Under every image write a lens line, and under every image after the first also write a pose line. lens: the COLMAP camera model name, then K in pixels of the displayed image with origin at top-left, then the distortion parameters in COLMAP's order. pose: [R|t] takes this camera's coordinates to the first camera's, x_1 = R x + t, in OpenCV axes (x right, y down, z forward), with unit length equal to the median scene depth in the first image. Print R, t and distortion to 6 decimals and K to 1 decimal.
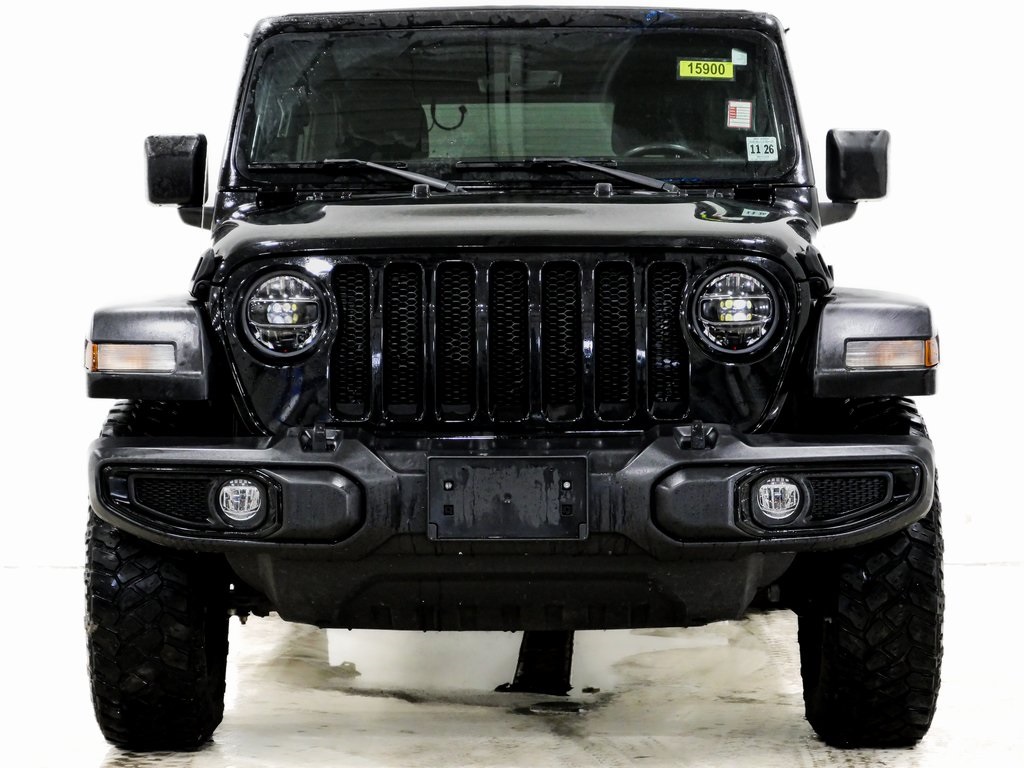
lens RADIAL K [[2991.5, 0, 507.8], [0, 2991.5, 384.8], [0, 0, 1]] dist [-0.058162, 0.000000]
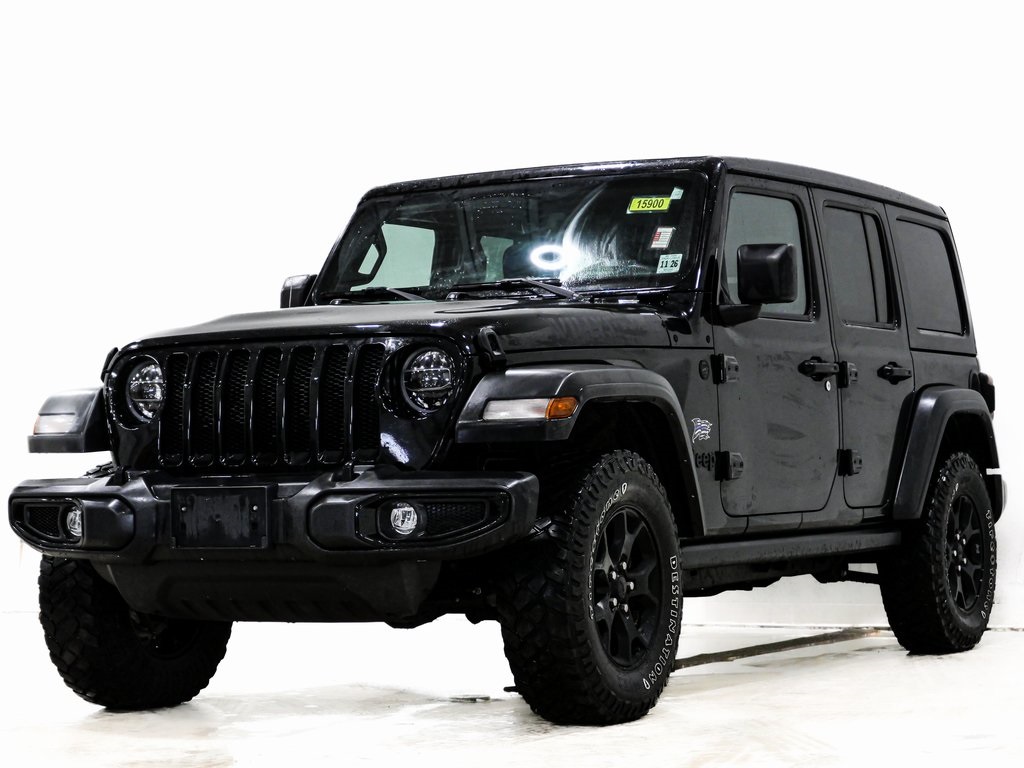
lens RADIAL K [[2468.2, 0, 511.0], [0, 2468.2, 381.5], [0, 0, 1]] dist [0.076435, 0.000000]
pose [[0.883016, -0.029393, -0.468422, 0.623021], [-0.000770, 0.997945, -0.064071, 0.046056], [0.469343, 0.056937, 0.881179, 0.060303]]
